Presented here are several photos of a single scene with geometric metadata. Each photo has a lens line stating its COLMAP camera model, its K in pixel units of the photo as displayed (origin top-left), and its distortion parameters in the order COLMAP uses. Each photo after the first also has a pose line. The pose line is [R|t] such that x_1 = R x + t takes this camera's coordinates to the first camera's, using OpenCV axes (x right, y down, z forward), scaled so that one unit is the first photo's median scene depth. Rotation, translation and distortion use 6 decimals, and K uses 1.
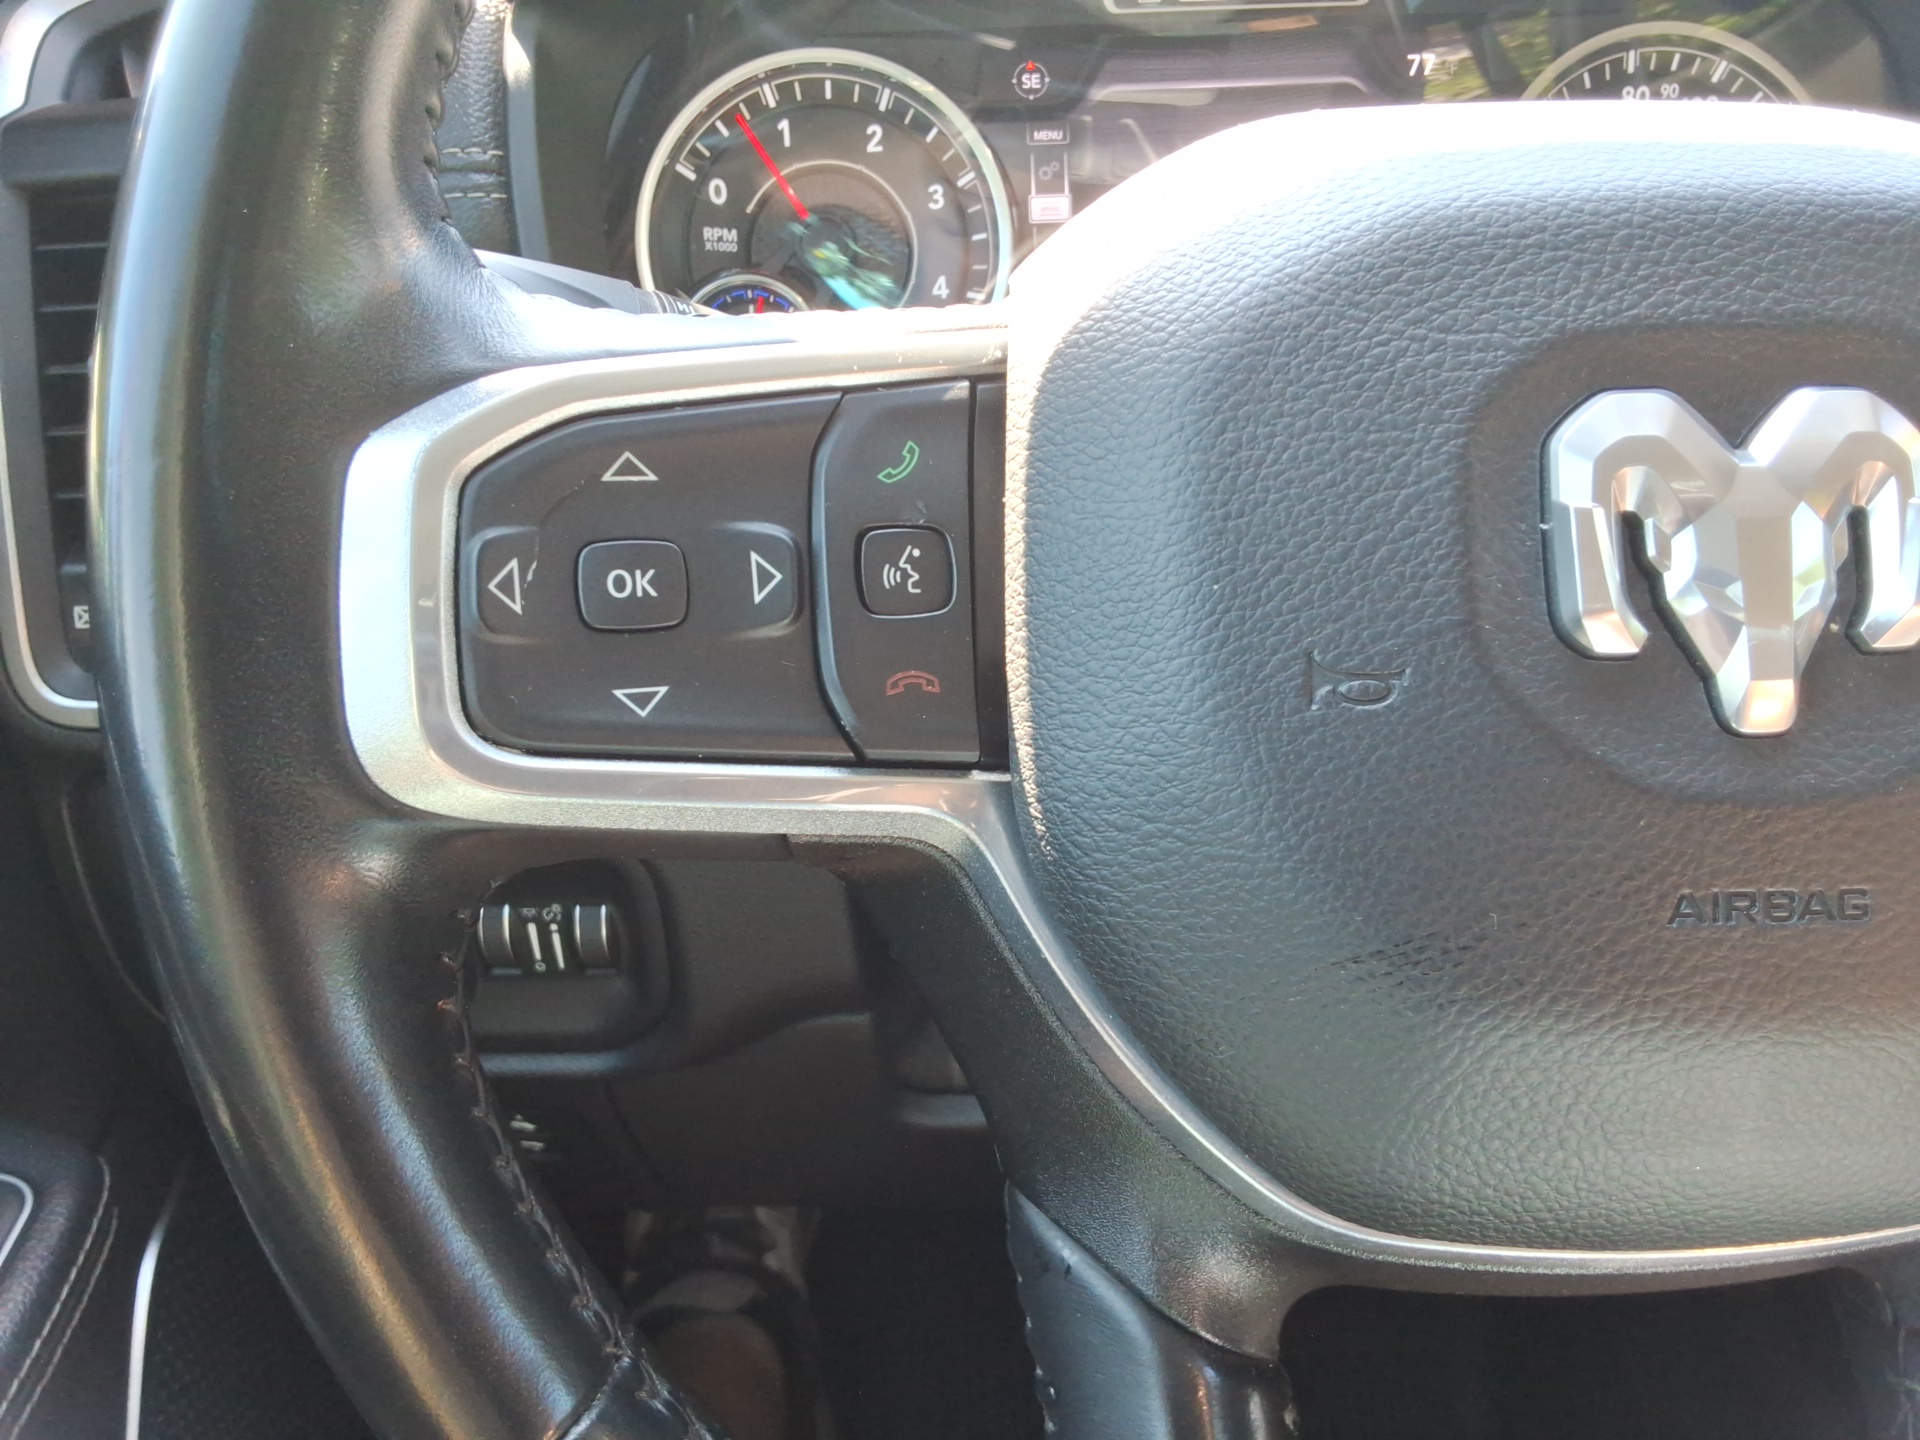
lens RADIAL K [[1546.2, 0, 967.0], [0, 1546.2, 721.8], [0, 0, 1]] dist [0.111613, -0.176370]
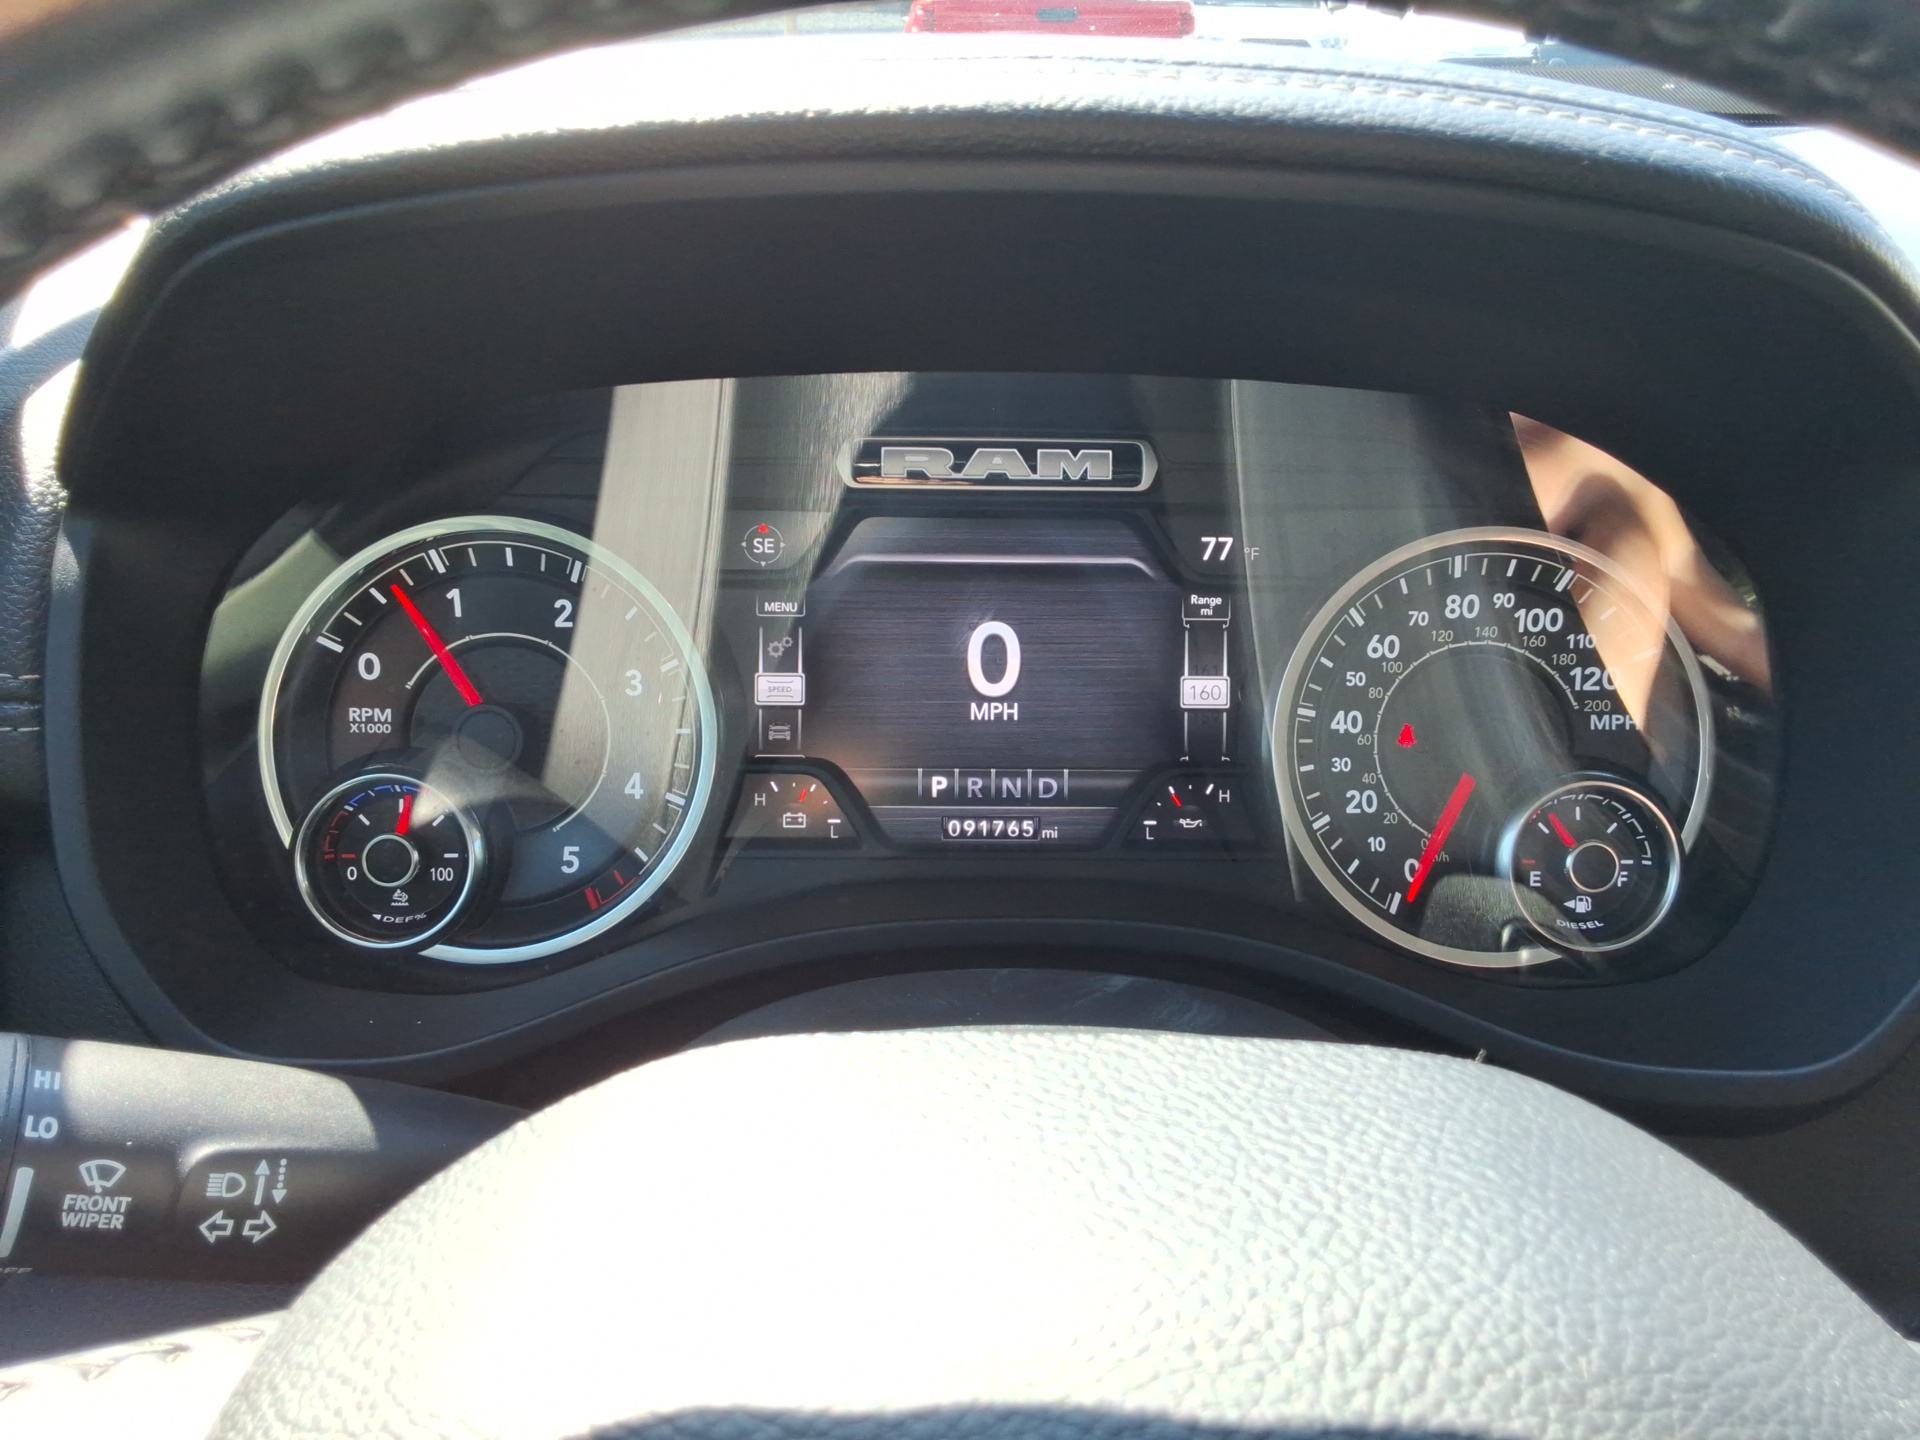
lens RADIAL K [[1546.2, 0, 968.1], [0, 1546.2, 719.5], [0, 0, 1]] dist [0.111613, -0.176370]
pose [[0.998729, 0.050408, -0.000053, 0.355348], [-0.050298, 0.996475, -0.067136, -0.589441], [-0.003331, 0.067054, 0.997744, 0.354909]]
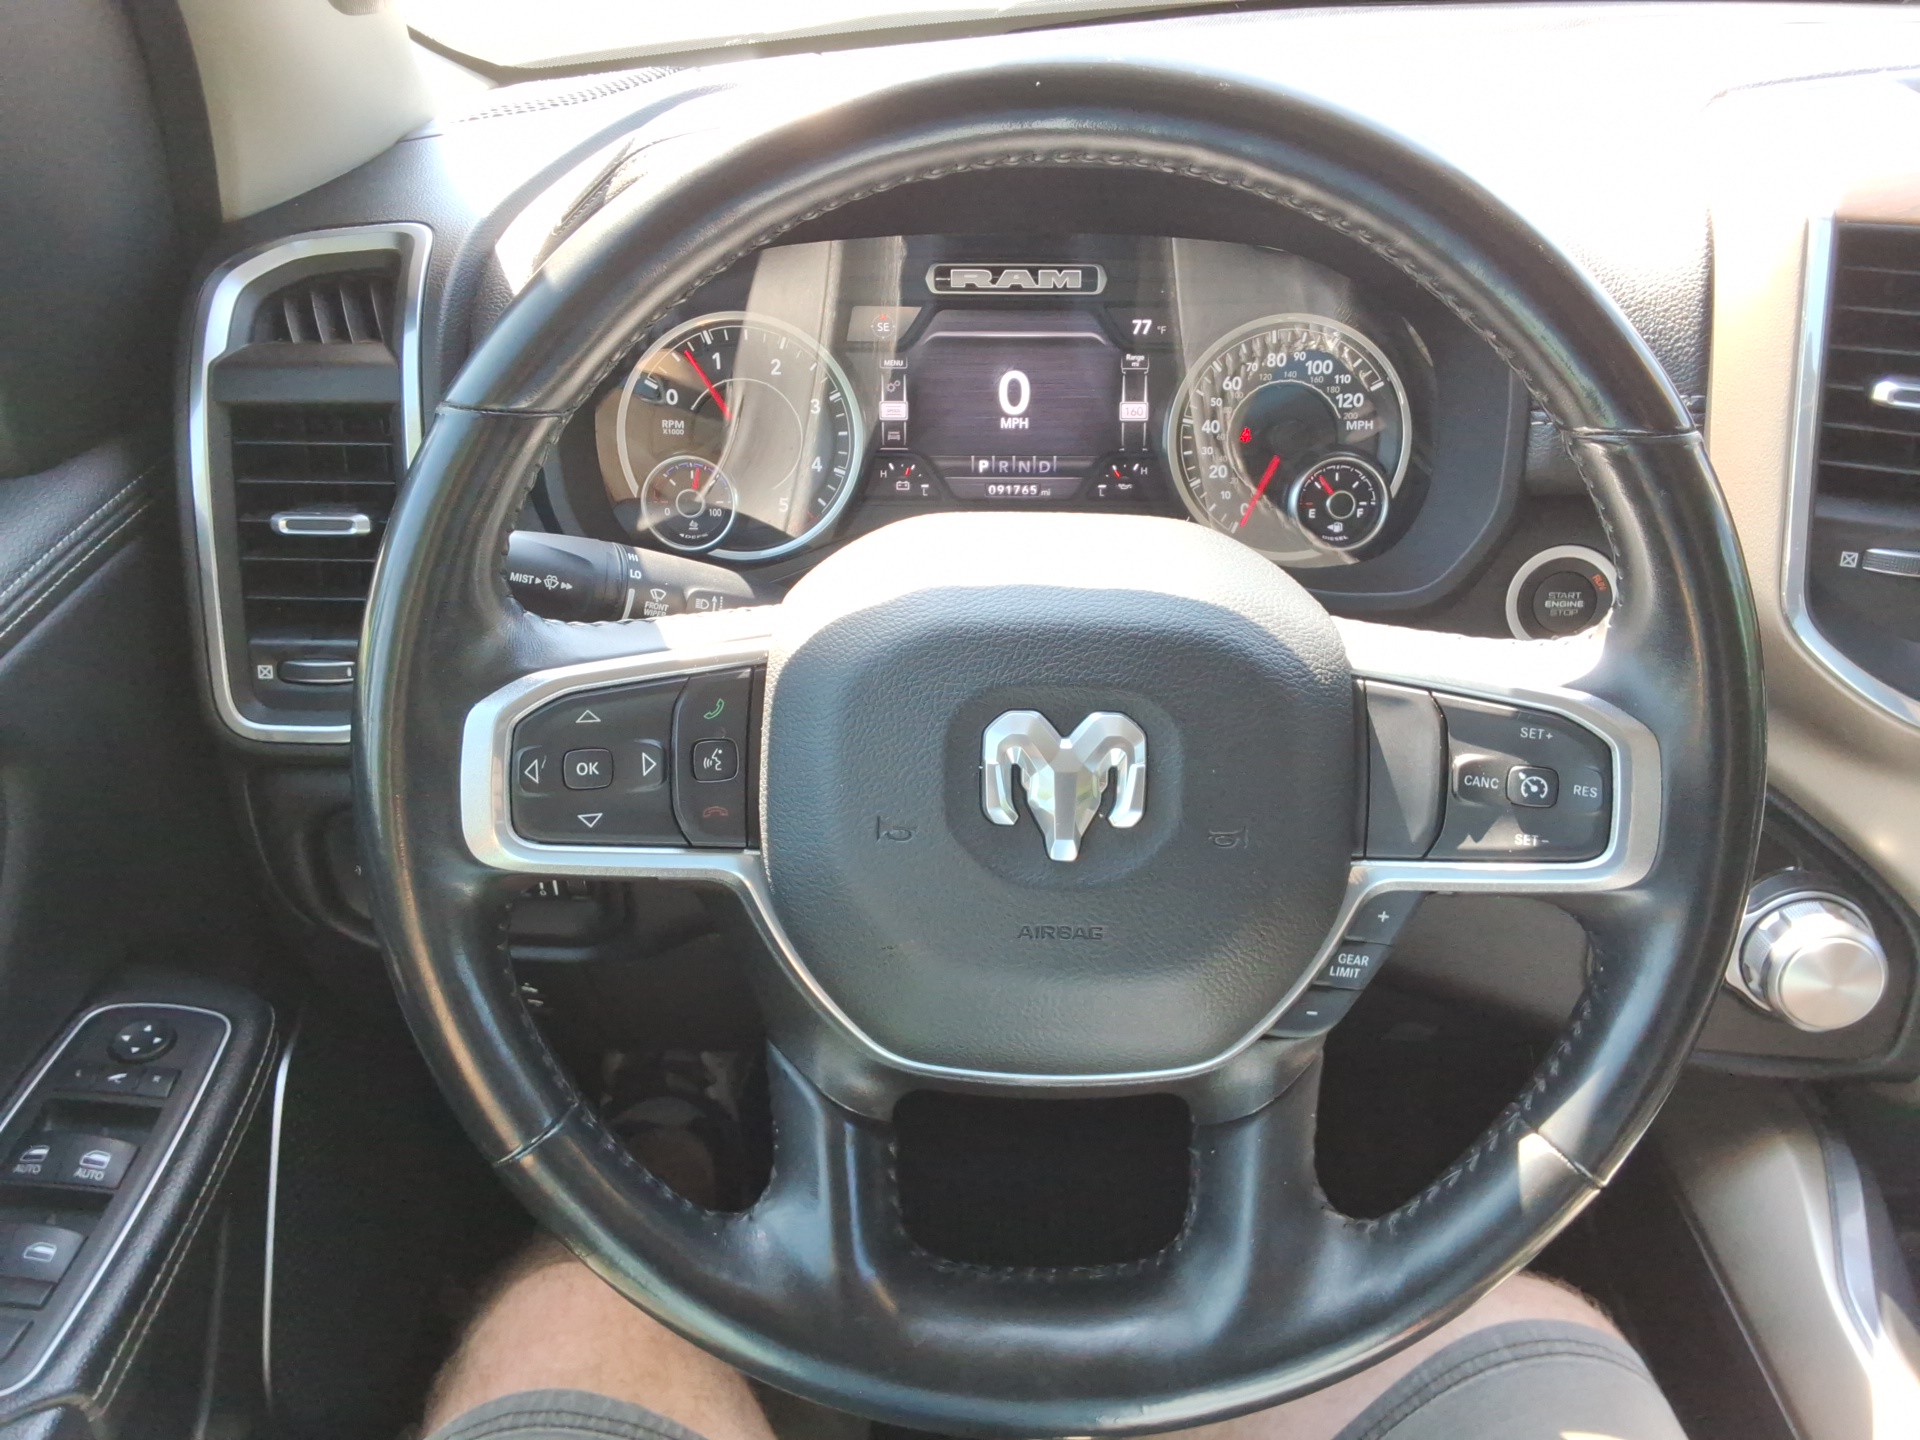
lens RADIAL K [[1546.2, 0, 977.3], [0, 1546.2, 719.7], [0, 0, 1]] dist [0.111613, -0.176370]
pose [[0.998980, 0.045010, 0.003730, 0.321951], [-0.045164, 0.995843, 0.079102, -0.346237], [-0.000154, -0.079190, 0.996860, -1.187454]]
